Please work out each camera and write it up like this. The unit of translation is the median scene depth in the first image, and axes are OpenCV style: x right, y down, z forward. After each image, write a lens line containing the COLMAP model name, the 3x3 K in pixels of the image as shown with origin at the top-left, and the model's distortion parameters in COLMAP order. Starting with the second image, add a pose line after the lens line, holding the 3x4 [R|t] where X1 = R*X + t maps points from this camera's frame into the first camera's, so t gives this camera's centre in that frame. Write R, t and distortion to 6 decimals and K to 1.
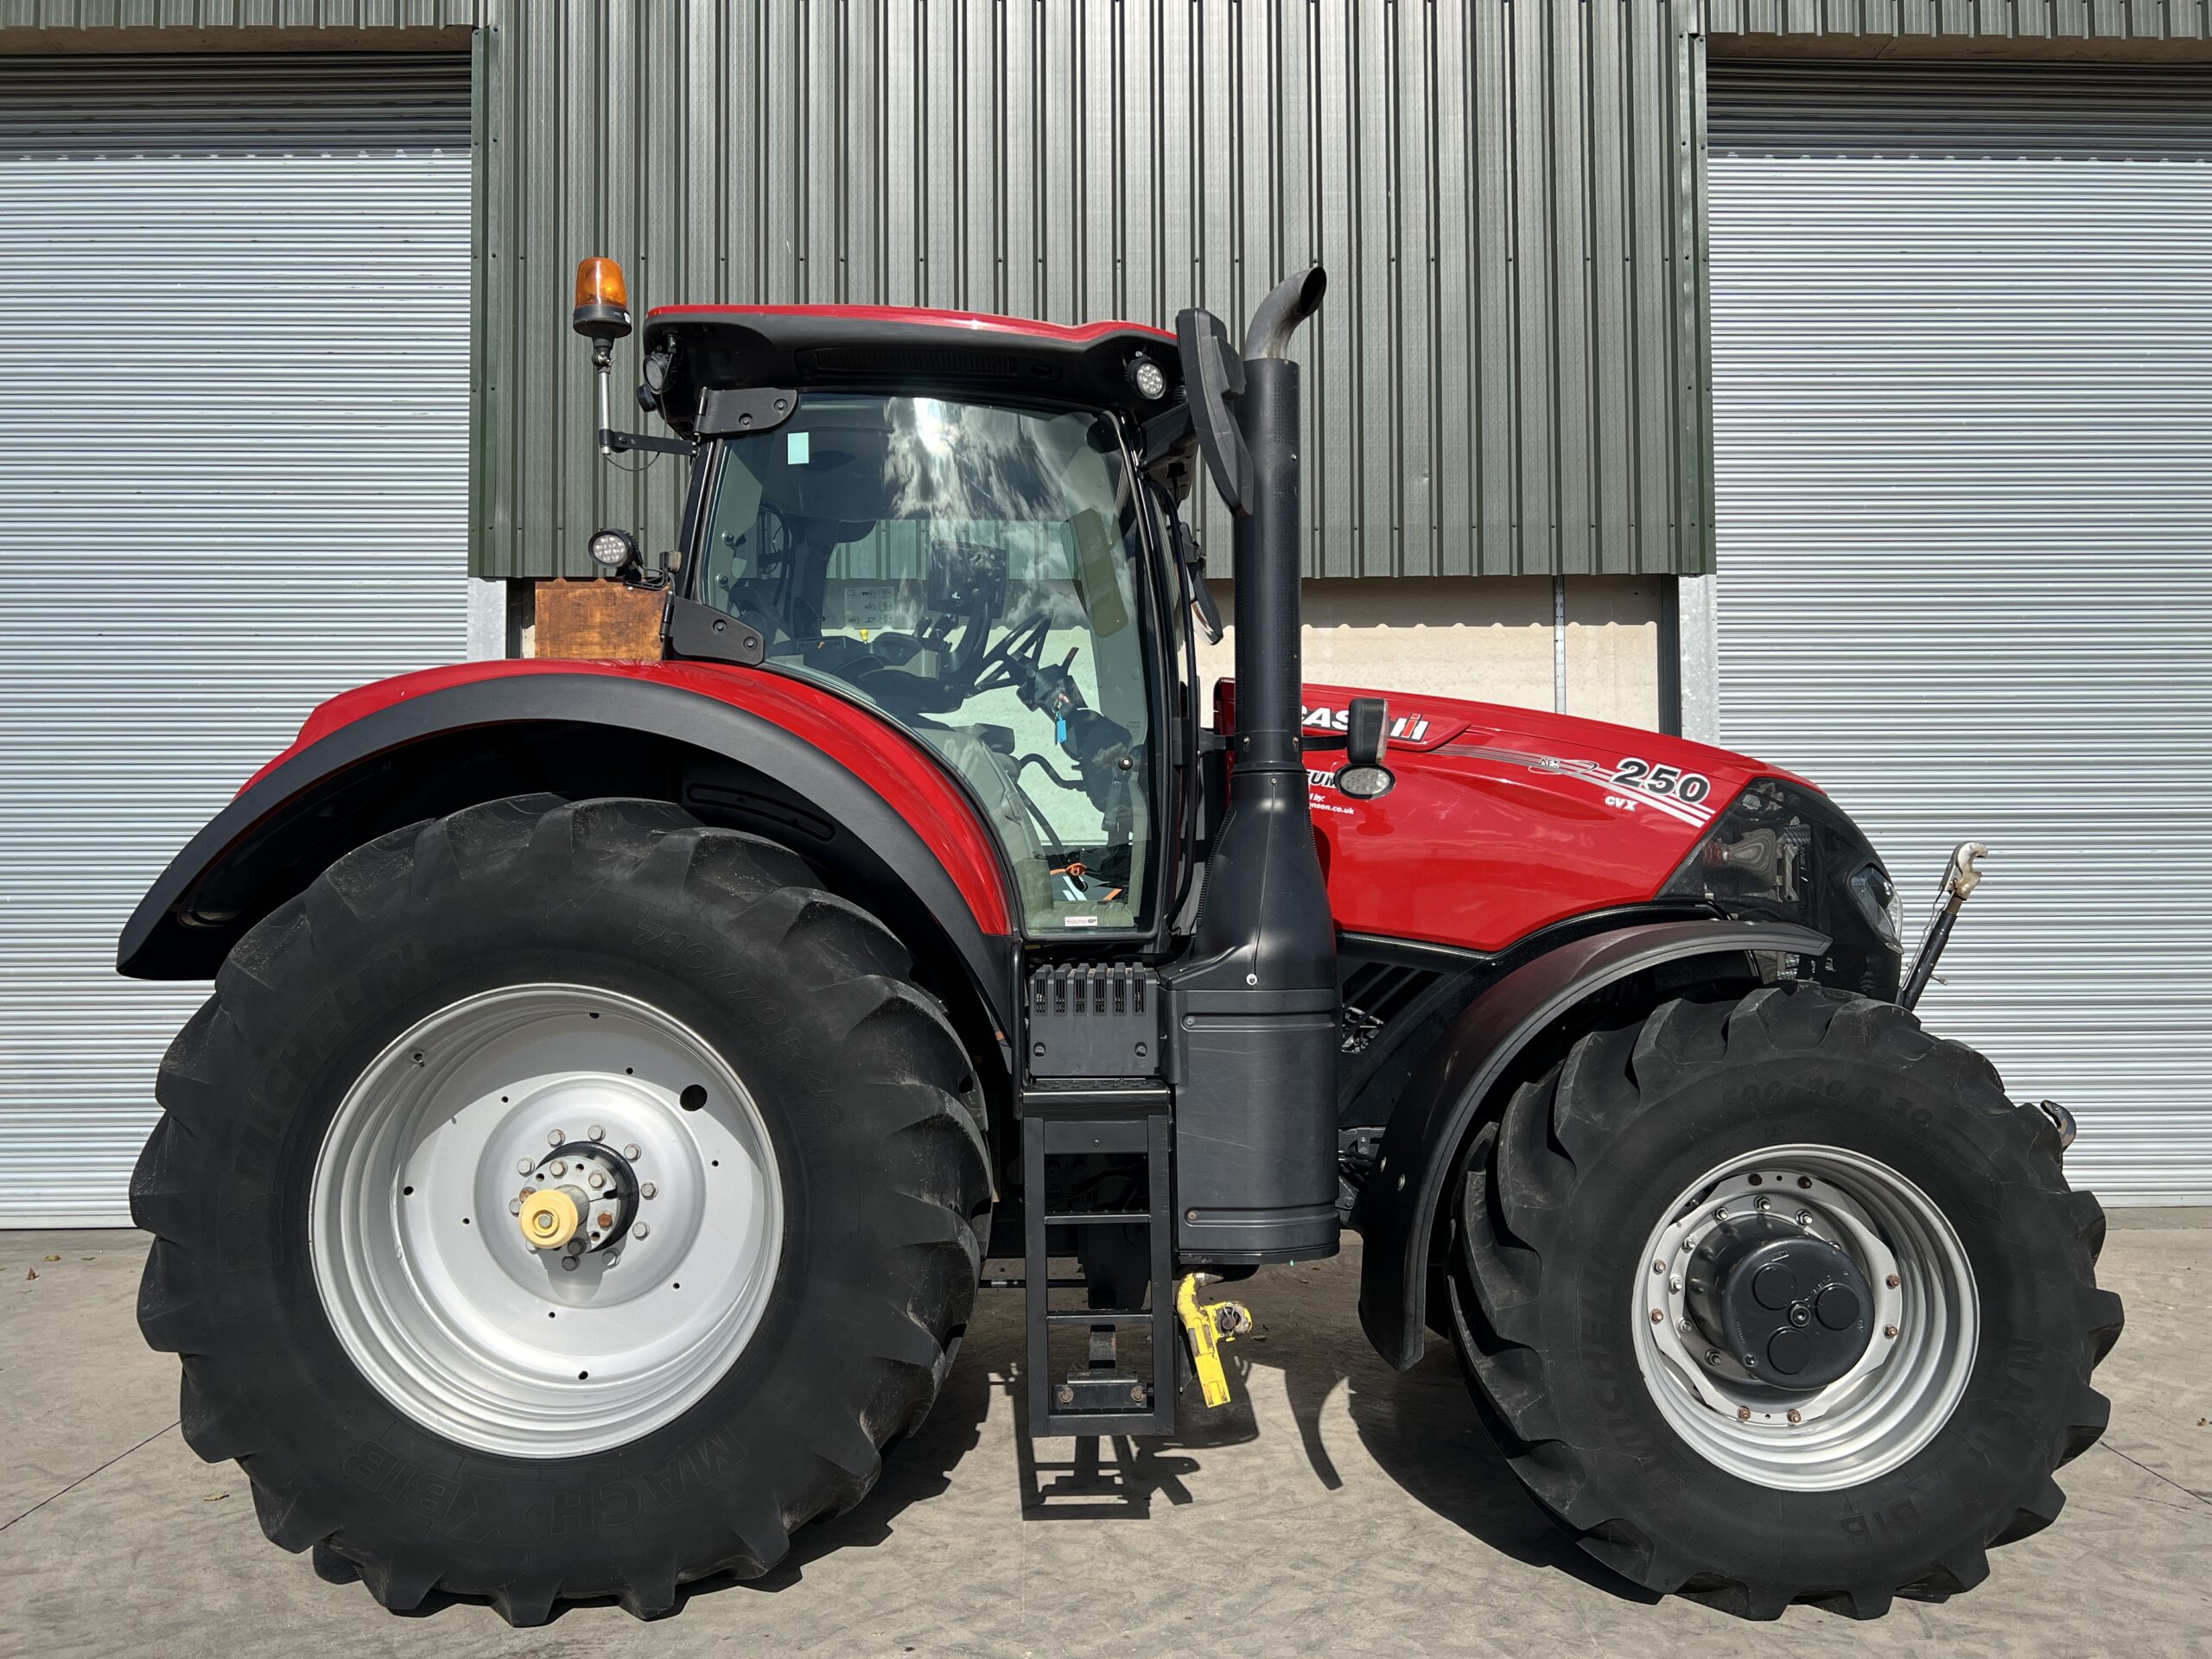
lens RADIAL K [[1641.9, 0, 1107.3], [0, 1641.9, 822.2], [0, 0, 1]] dist [0.048957, -0.057418]
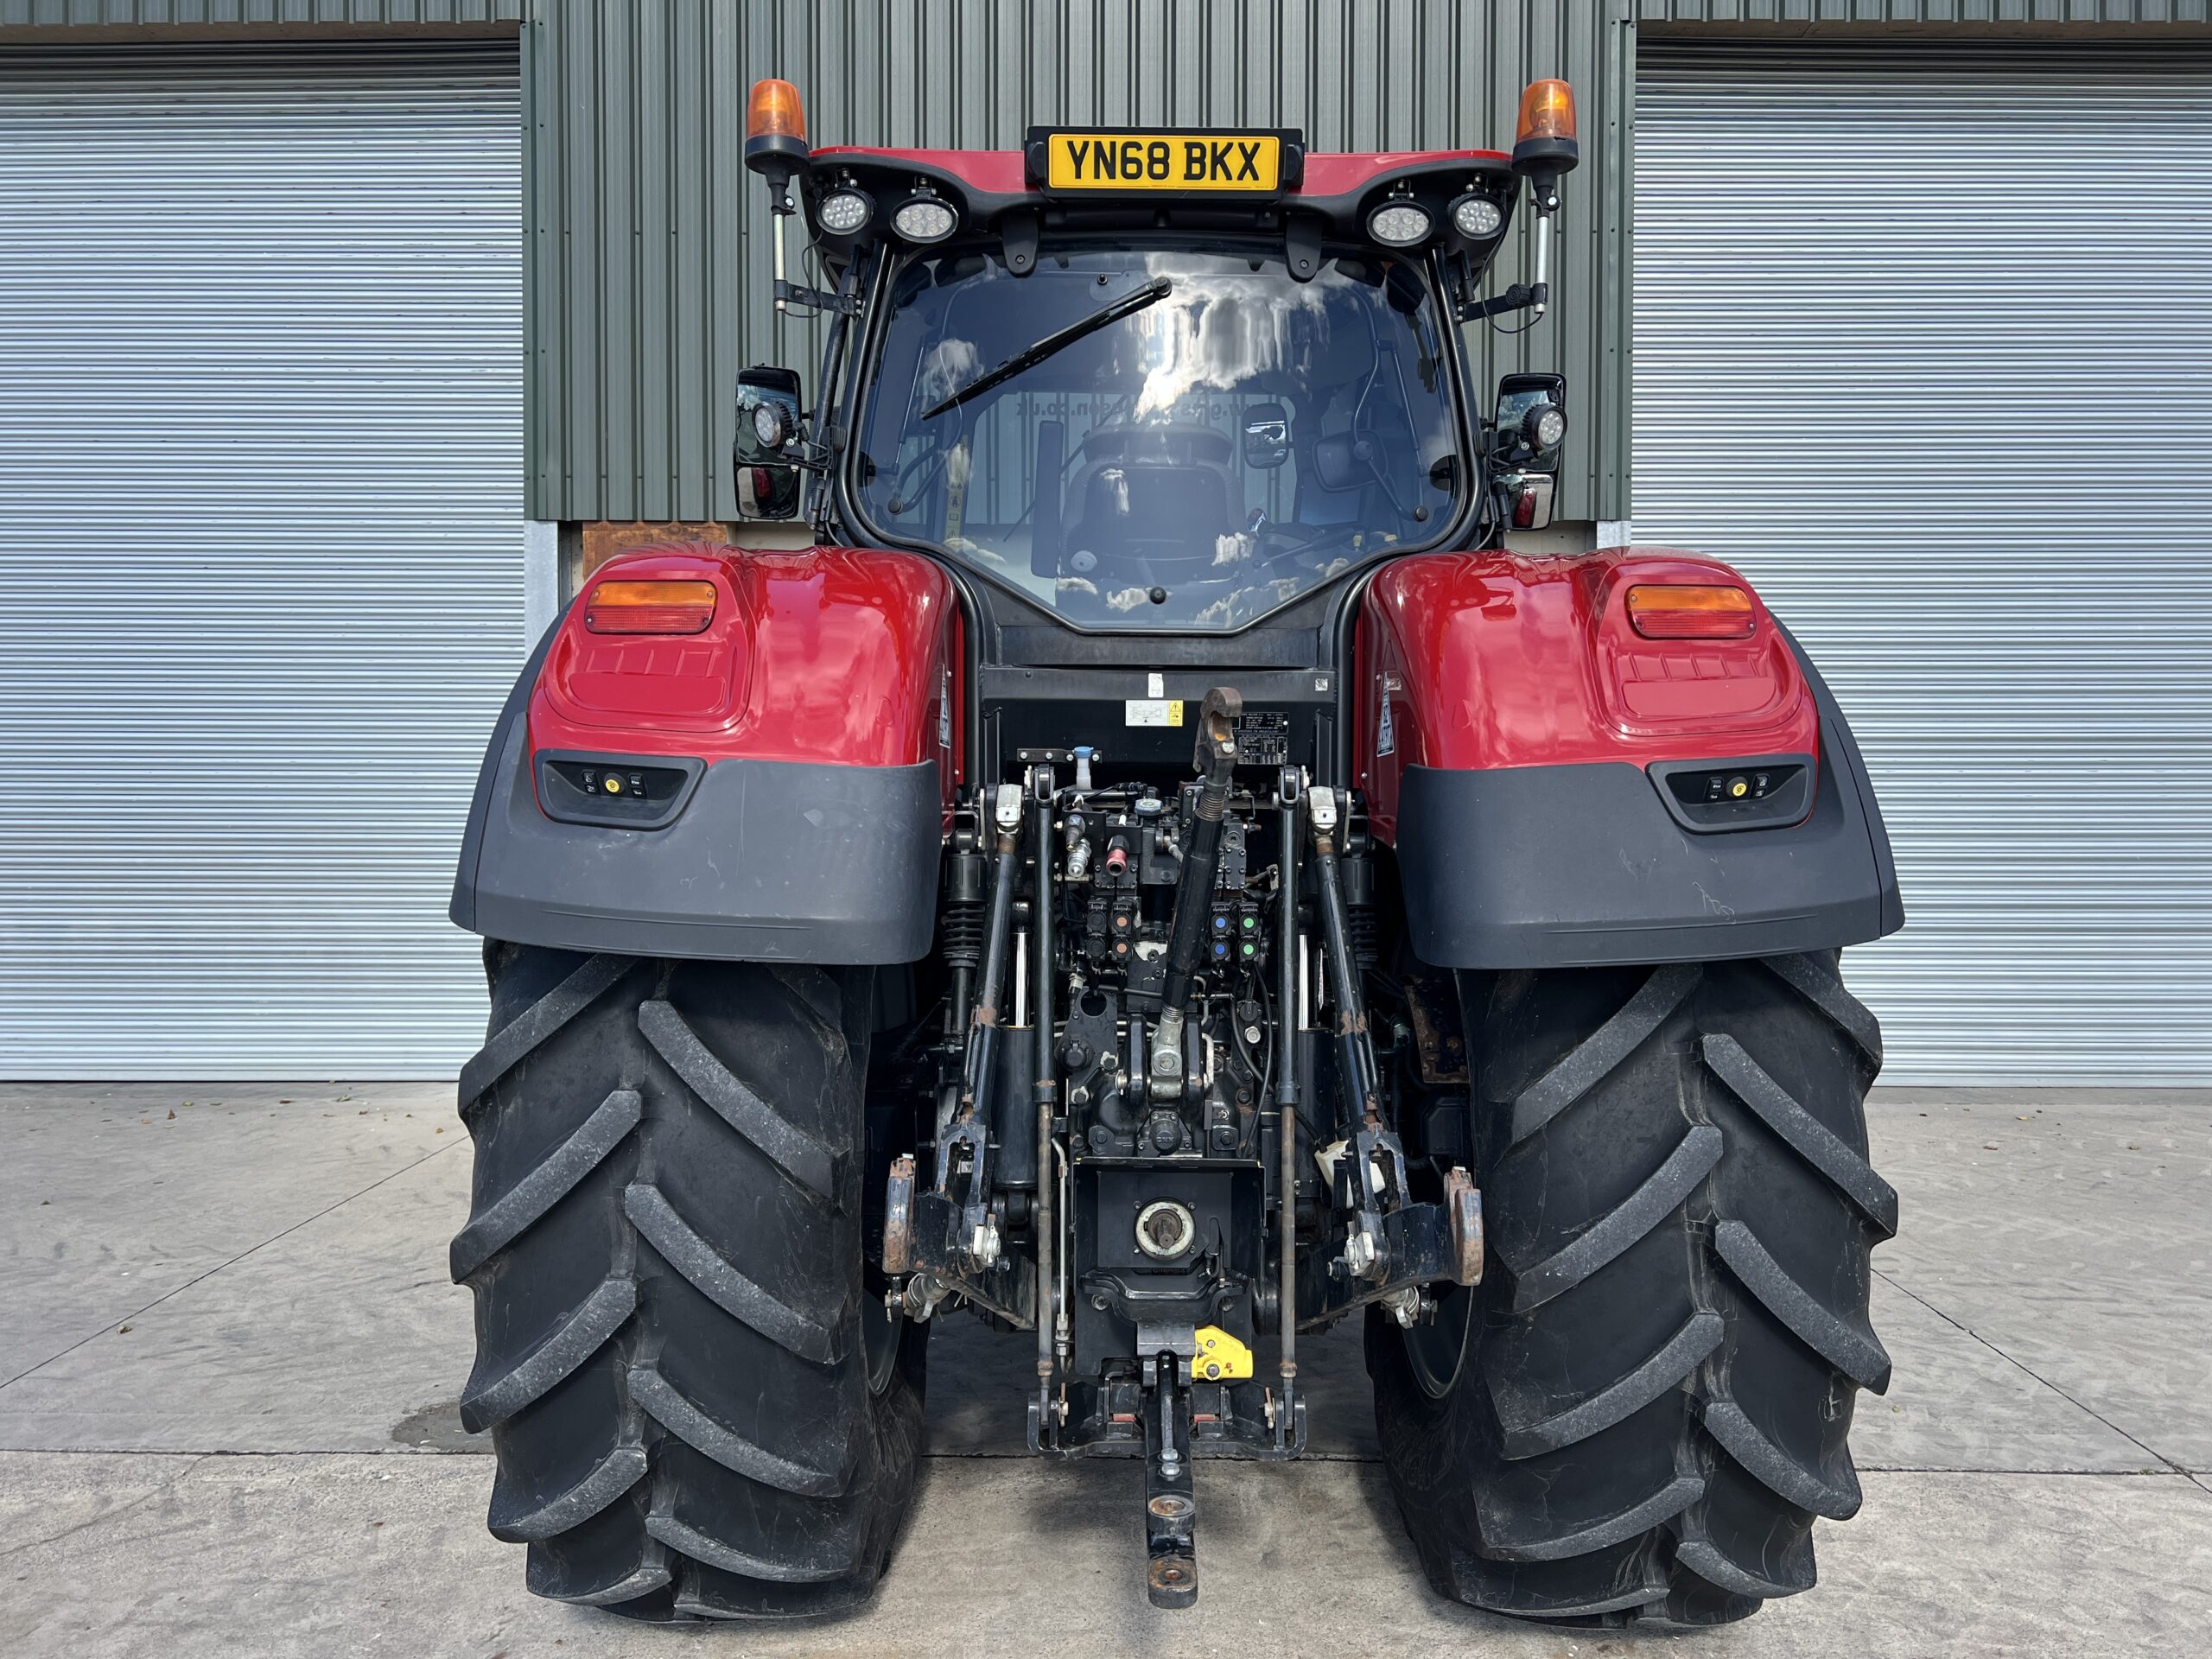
lens RADIAL K [[1642.4, 0, 1096.9], [0, 1642.4, 831.2], [0, 0, 1]] dist [0.045934, -0.052997]
pose [[0.999483, 0.008497, -0.031020, 0.046796], [-0.006553, 0.998040, 0.062239, -0.008389], [0.031488, -0.062004, 0.997579, -0.142926]]
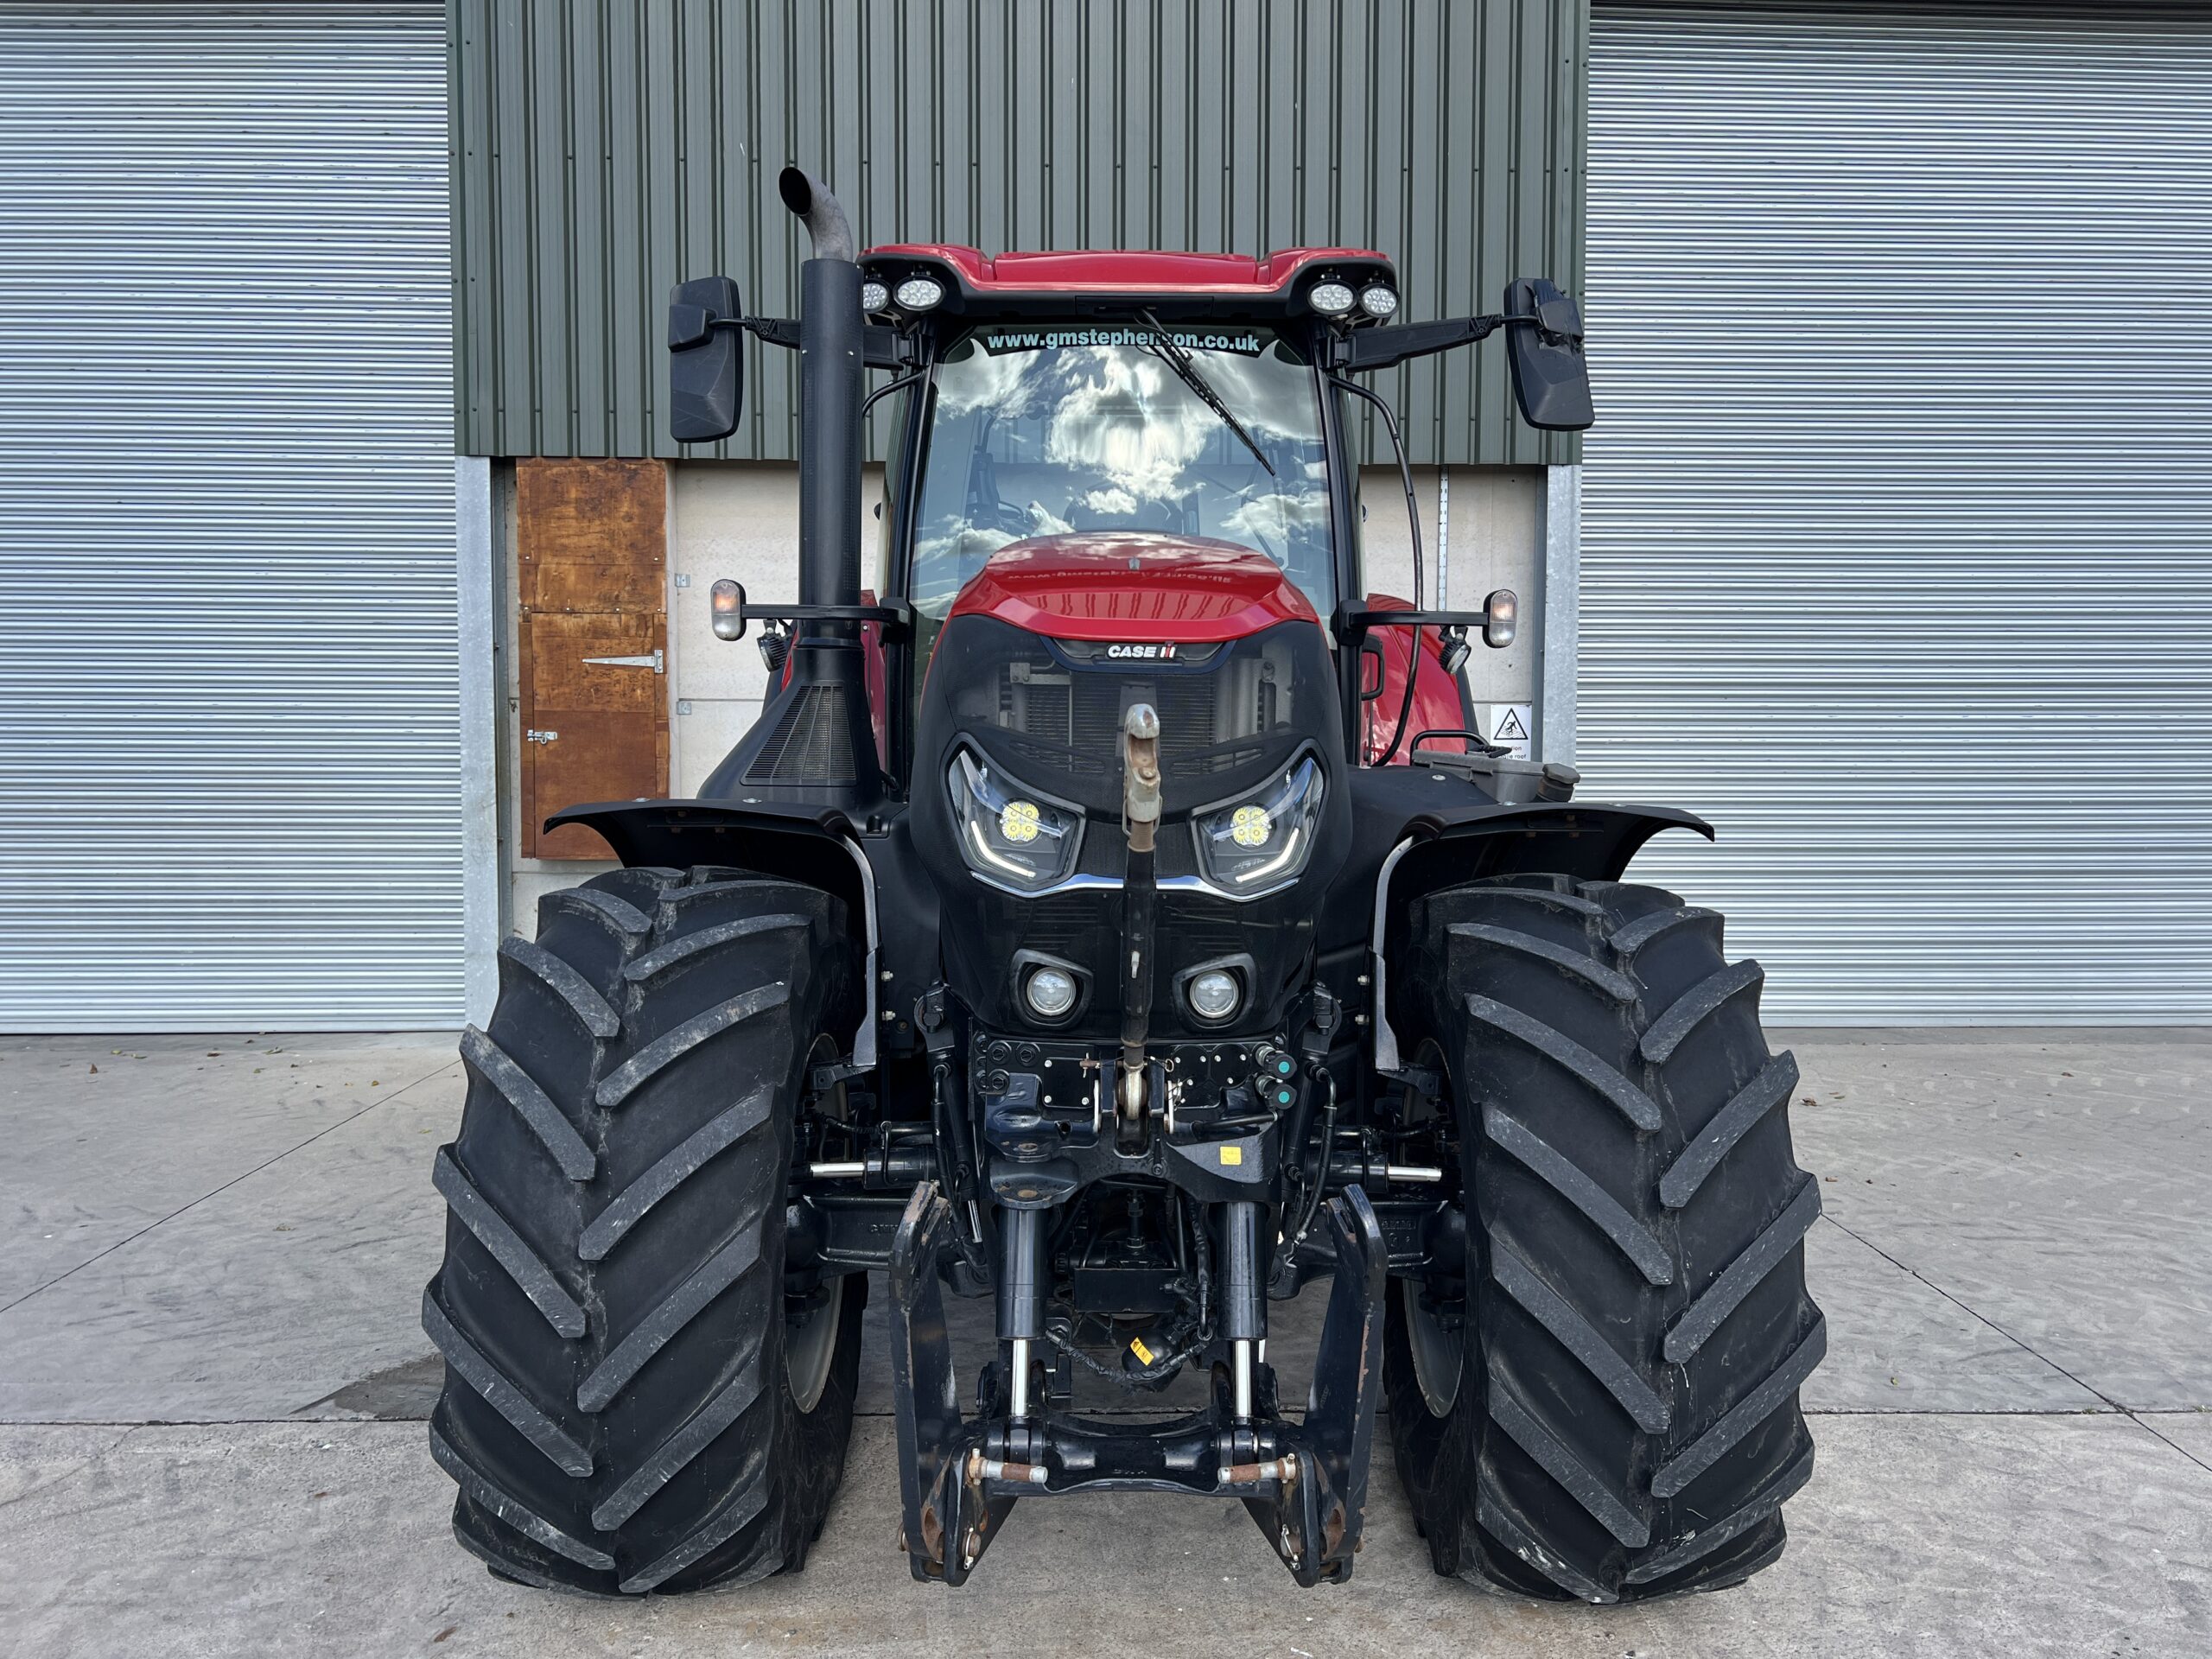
lens RADIAL K [[1641.9, 0, 1107.3], [0, 1641.9, 822.2], [0, 0, 1]] dist [0.048957, -0.057418]
pose [[0.999913, 0.007820, 0.010620, 0.040976], [-0.008768, 0.995678, 0.092462, -0.011036], [-0.009851, -0.092547, 0.995660, -0.132695]]
